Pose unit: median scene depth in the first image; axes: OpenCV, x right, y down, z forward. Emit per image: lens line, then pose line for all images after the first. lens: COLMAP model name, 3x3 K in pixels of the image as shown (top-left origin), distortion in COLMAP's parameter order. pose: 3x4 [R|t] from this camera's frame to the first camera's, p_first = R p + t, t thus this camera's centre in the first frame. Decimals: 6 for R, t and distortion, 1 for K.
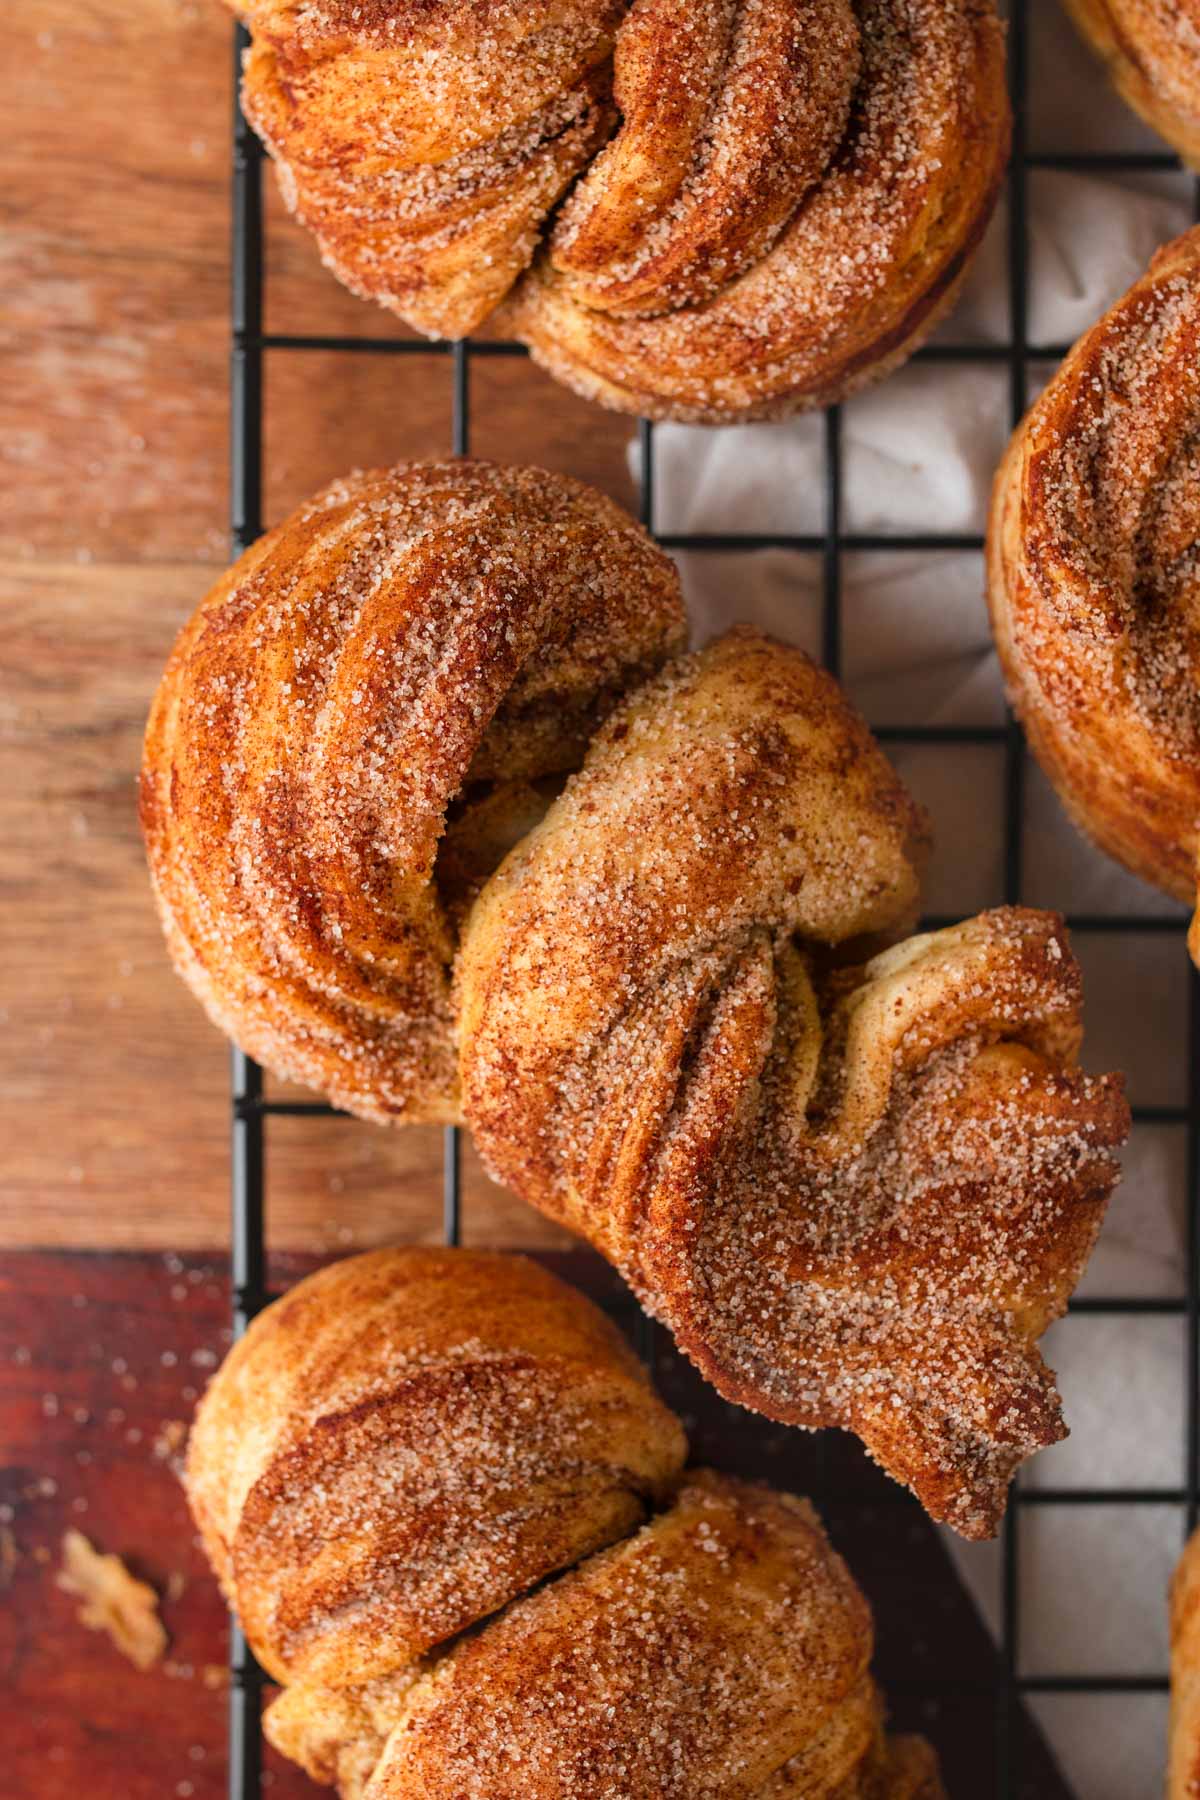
lens RADIAL K [[3154.3, 0, 600.0], [0, 3154.3, 900.0], [0, 0, 1]] dist [-0.083285, -0.047722]
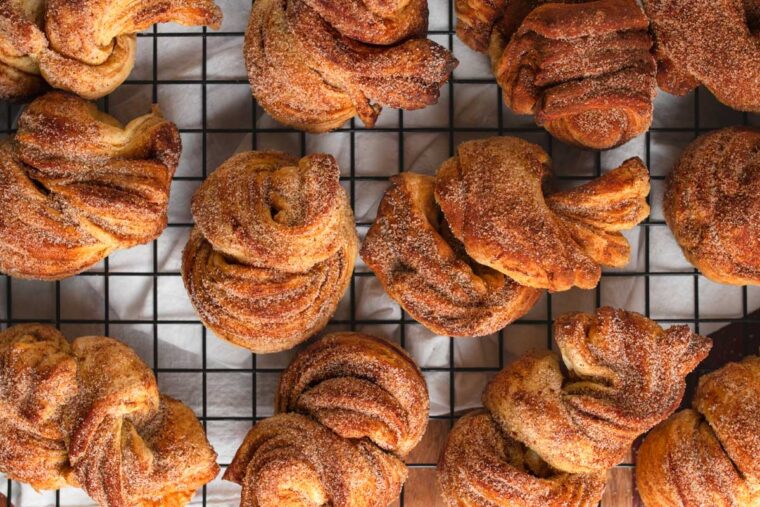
lens RADIAL K [[1371.5, 0, 380.0], [0, 1371.5, 253.5], [0, 0, 1]] dist [-0.027498, 0.047972]
pose [[-0.008235, -0.999770, 0.019781, 0.206190], [0.999952, -0.008128, 0.005507, -0.235603], [-0.005345, 0.019826, 0.999789, -0.772593]]
